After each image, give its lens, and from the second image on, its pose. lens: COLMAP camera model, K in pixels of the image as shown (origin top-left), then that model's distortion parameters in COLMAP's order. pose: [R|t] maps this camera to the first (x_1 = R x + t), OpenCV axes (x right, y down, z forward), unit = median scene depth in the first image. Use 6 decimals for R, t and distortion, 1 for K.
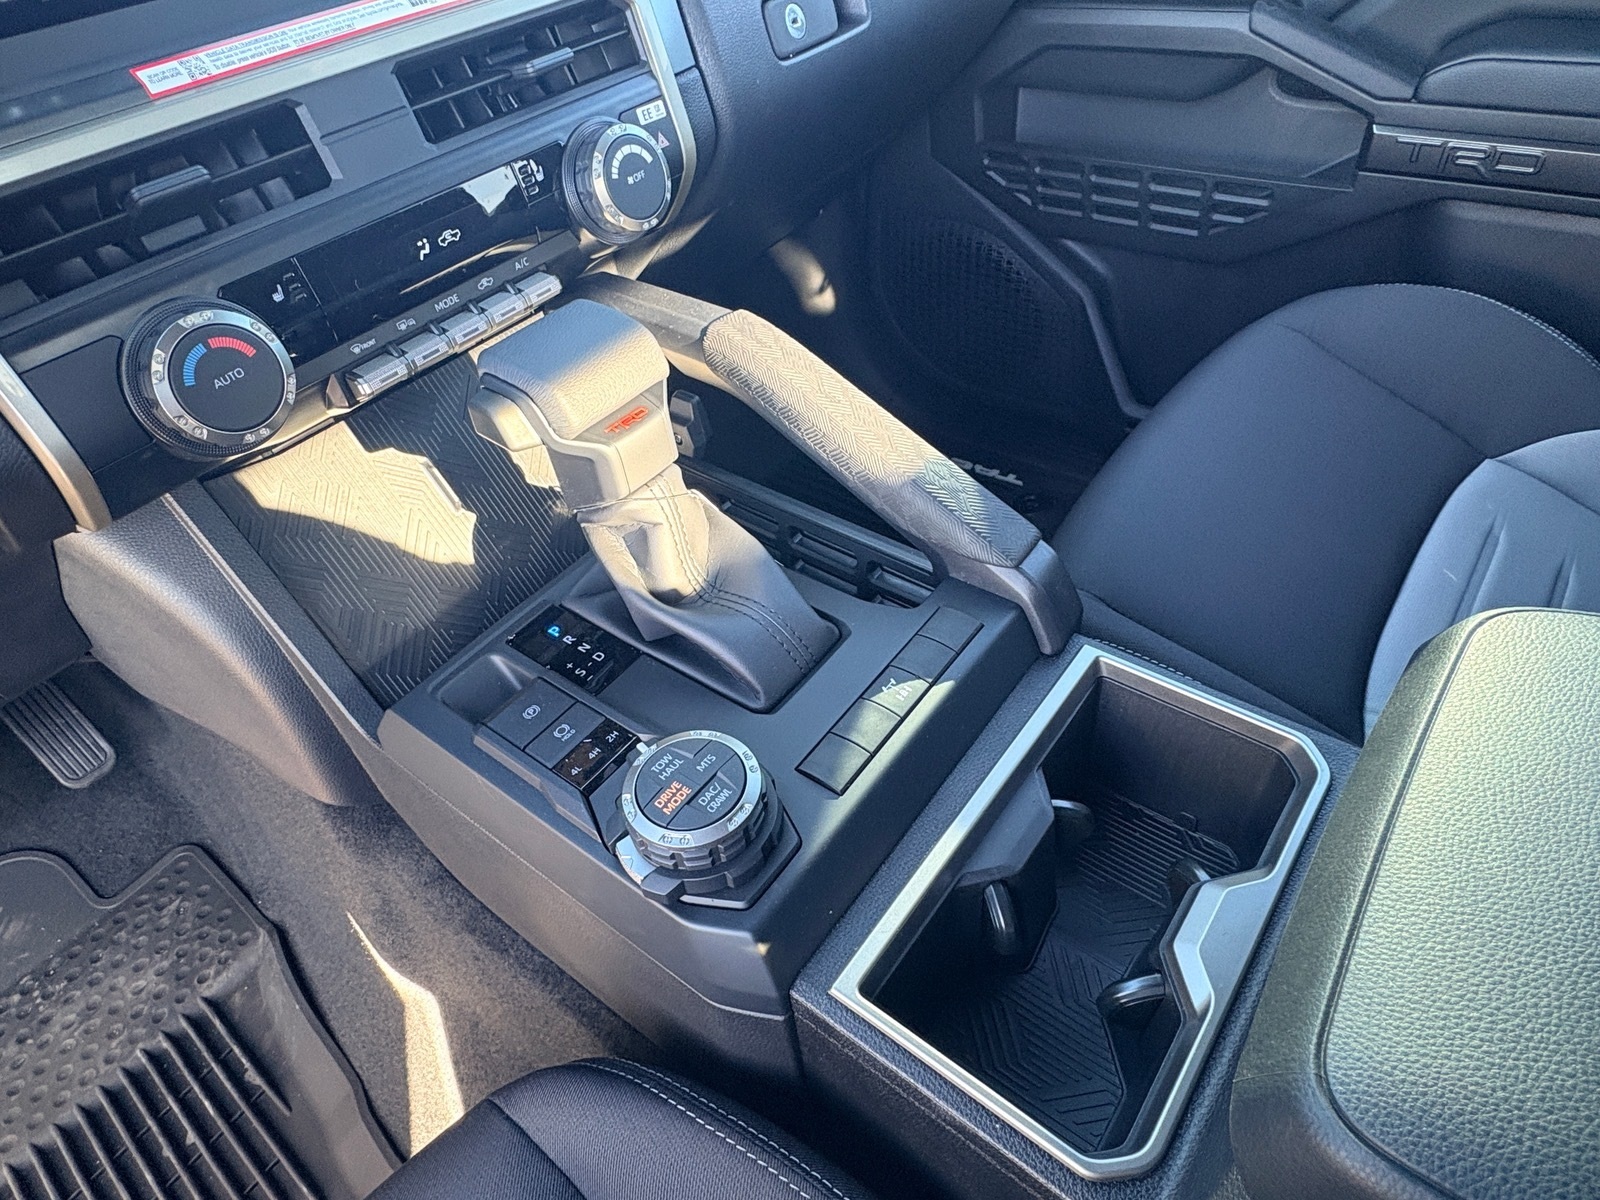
lens RADIAL K [[938.9, 0, 770.9], [0, 938.9, 601.4], [0, 0, 1]] dist [0.000300, 0.001745]
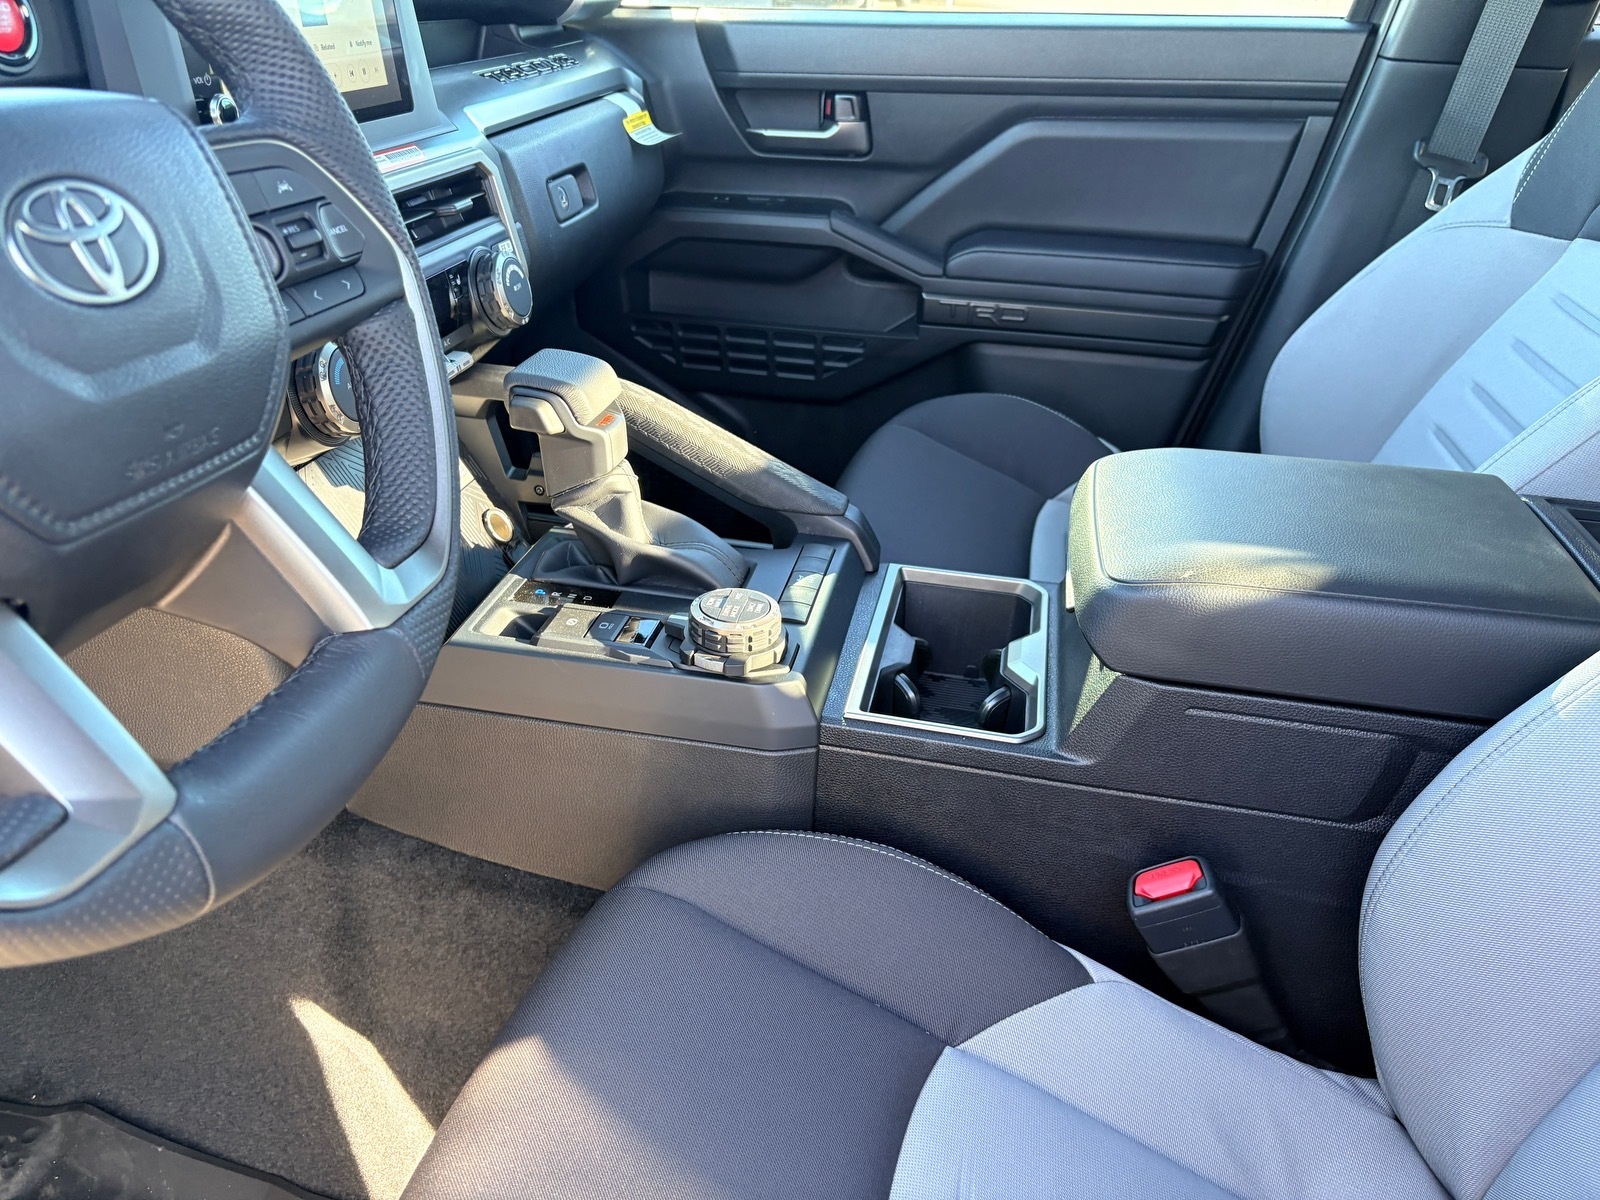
lens RADIAL K [[1211.4, 0, 802.3], [0, 1211.4, 606.9], [0, 0, 1]] dist [0.041610, -0.072859]
pose [[0.875201, -0.094149, 0.474509, -0.650185], [0.220161, 0.950930, -0.217395, 0.453333], [-0.430757, 0.294733, 0.852983, -0.530380]]
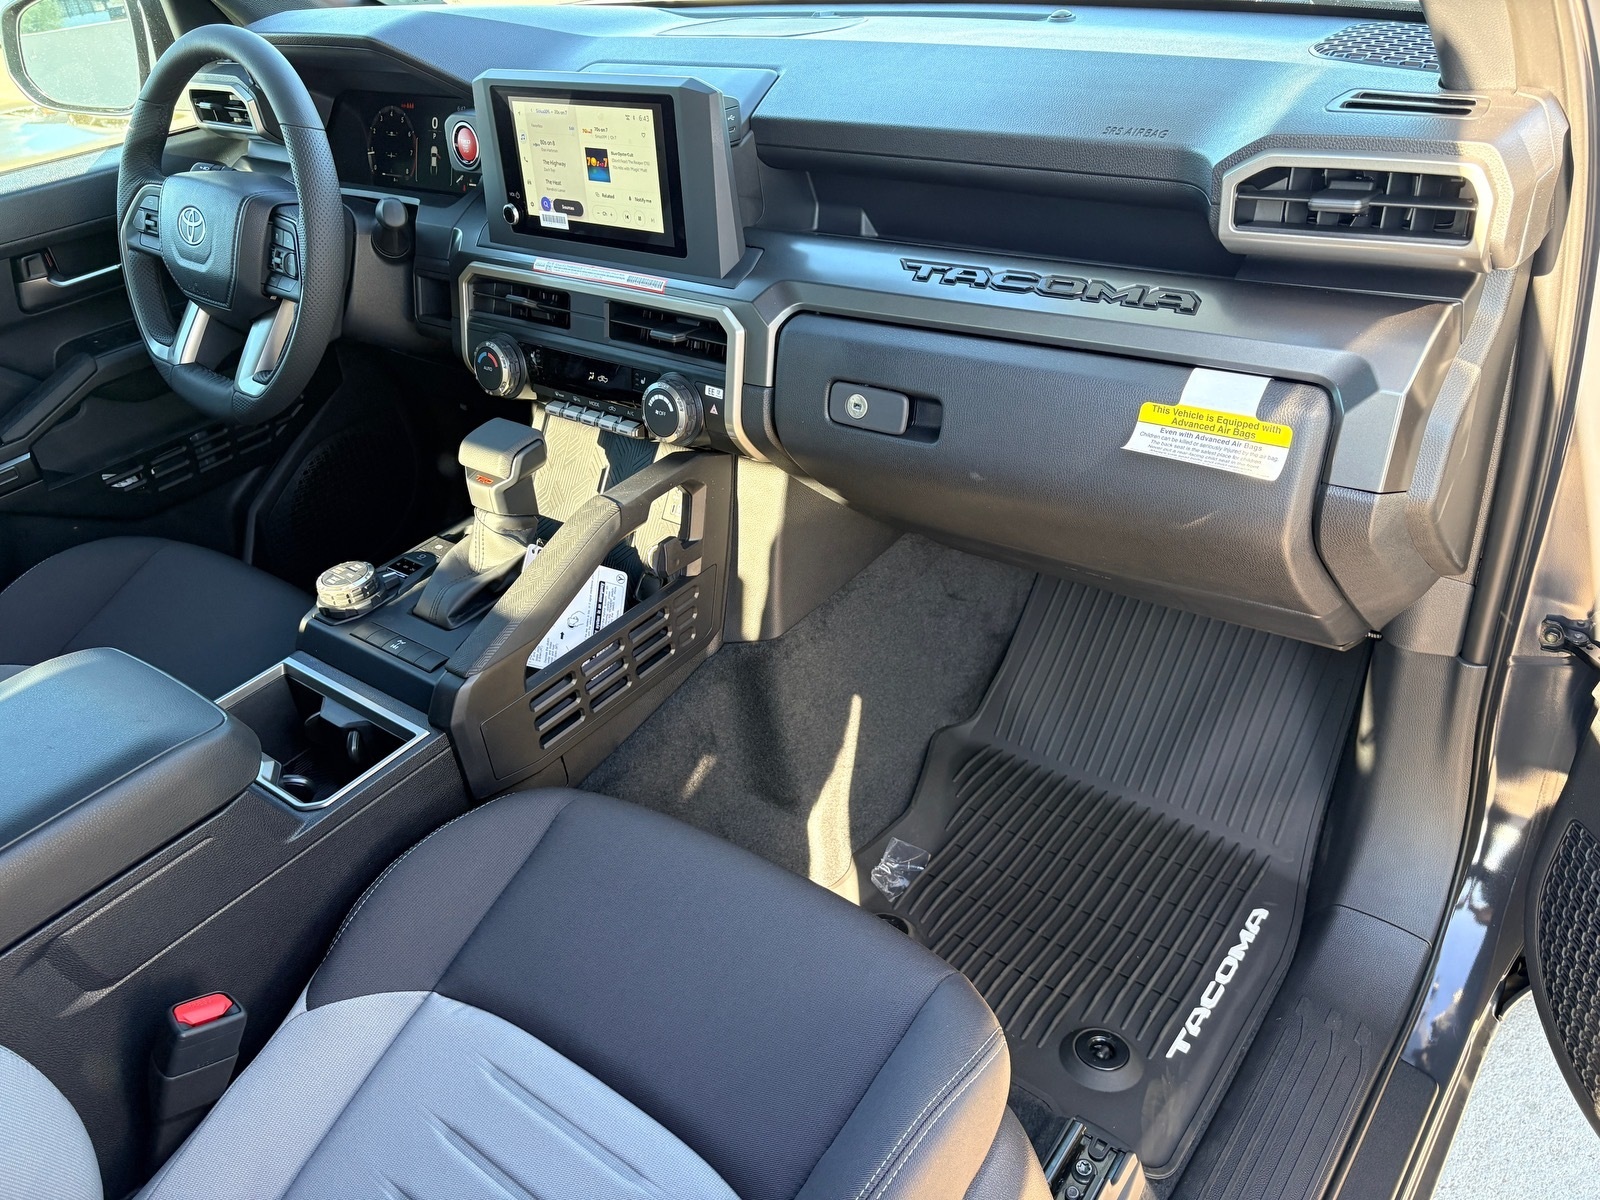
lens RADIAL K [[1211.4, 0, 802.3], [0, 1211.4, 606.9], [0, 0, 1]] dist [0.041610, -0.072859]
pose [[0.019184, 0.635689, -0.771707, 1.692152], [-0.602570, 0.623273, 0.498439, -1.426631], [0.797836, 0.455445, 0.395004, 0.504783]]
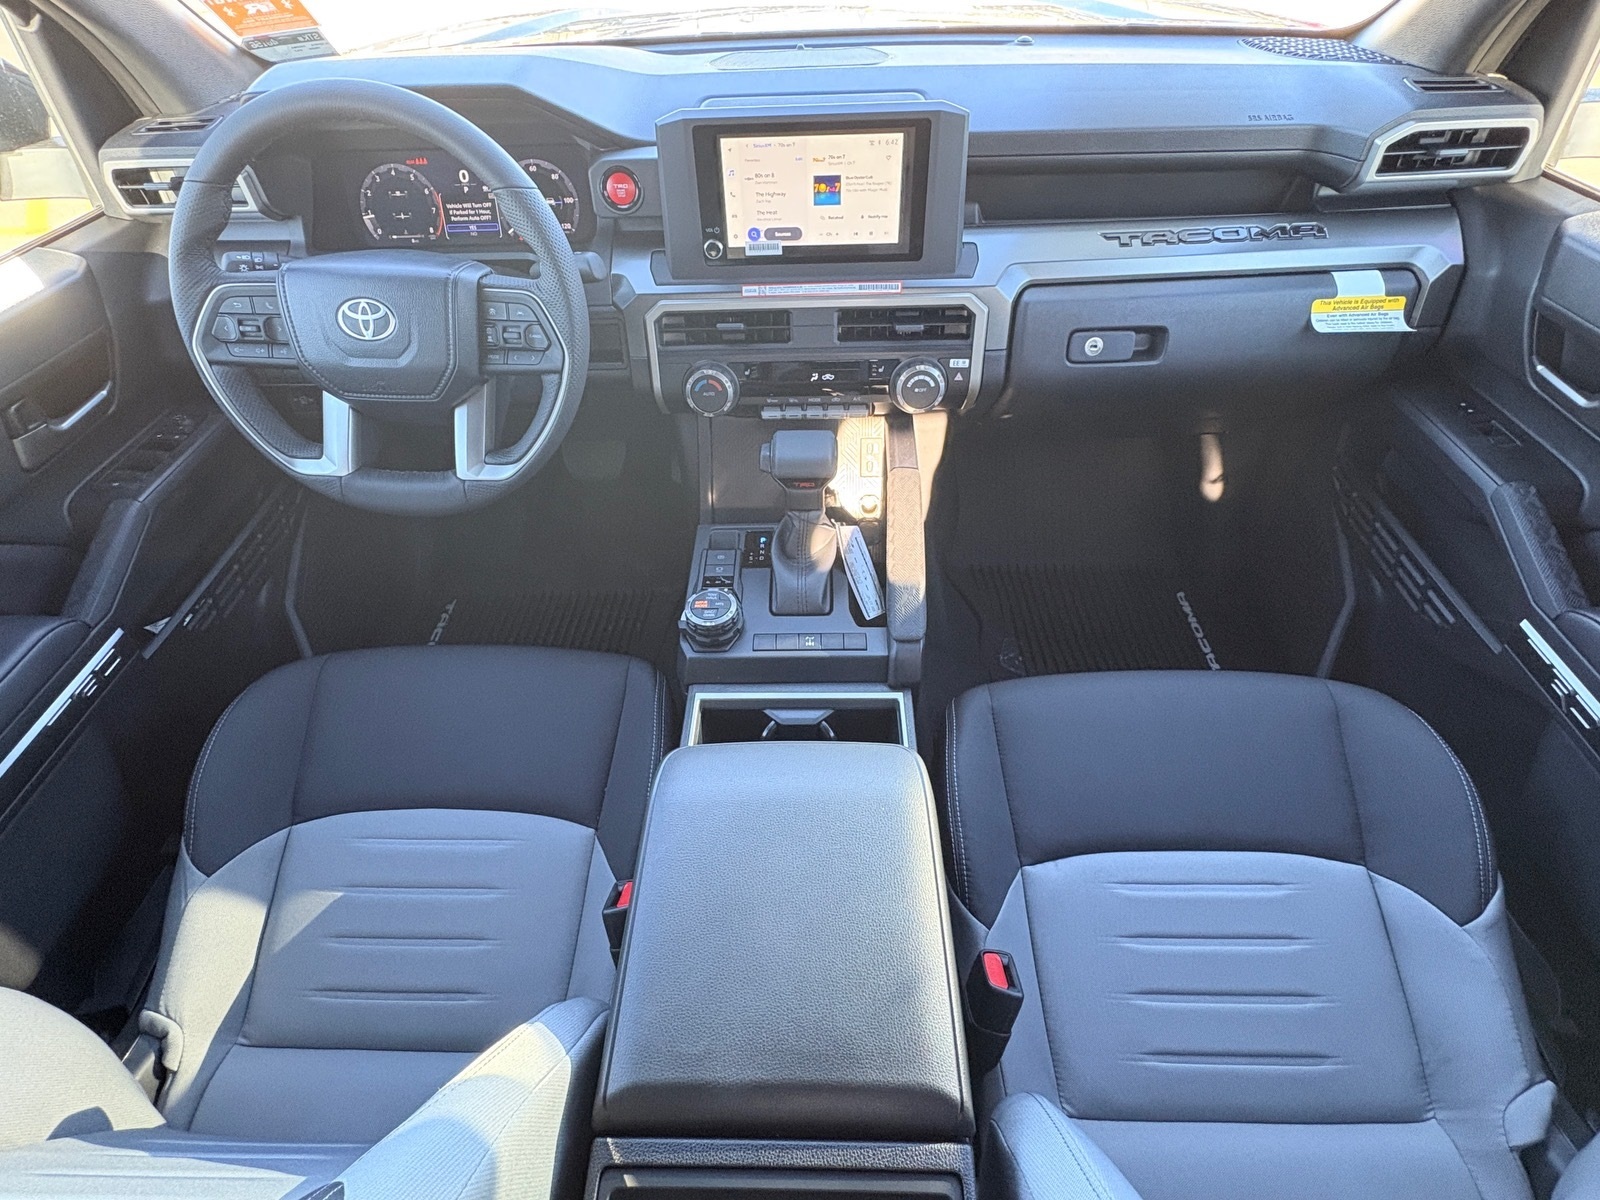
lens RADIAL K [[770.1, 0, 799.7], [0, 770.1, 593.3], [0, 0, 1]] dist [-0.001351, -0.000051]
pose [[0.608744, 0.618052, -0.497436, 0.805238], [-0.565150, 0.777856, 0.274857, -0.411864], [0.556809, 0.113808, 0.822807, -0.490297]]
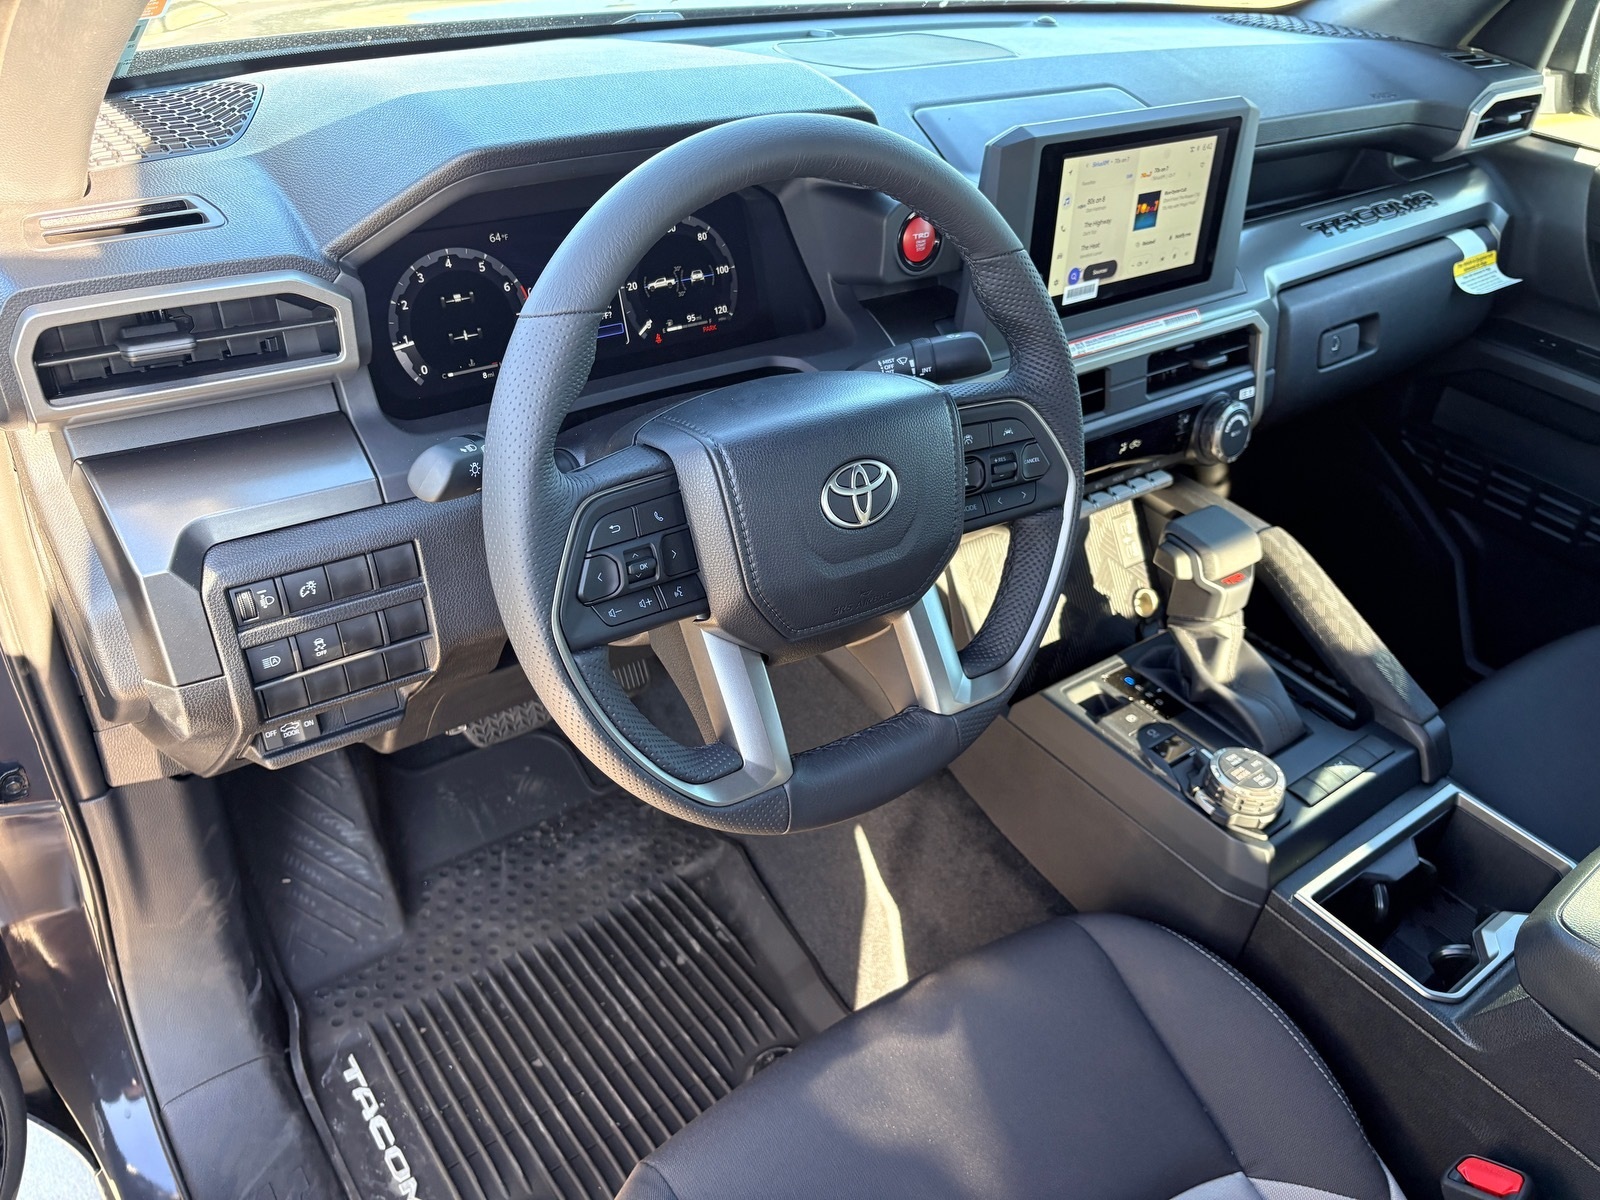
lens RADIAL K [[1211.4, 0, 802.3], [0, 1211.4, 606.9], [0, 0, 1]] dist [0.041610, -0.072859]
pose [[0.951693, 0.291476, -0.096548, -0.560067], [-0.301451, 0.946722, -0.113336, 0.299610], [0.058370, 0.136965, 0.988855, -1.084447]]
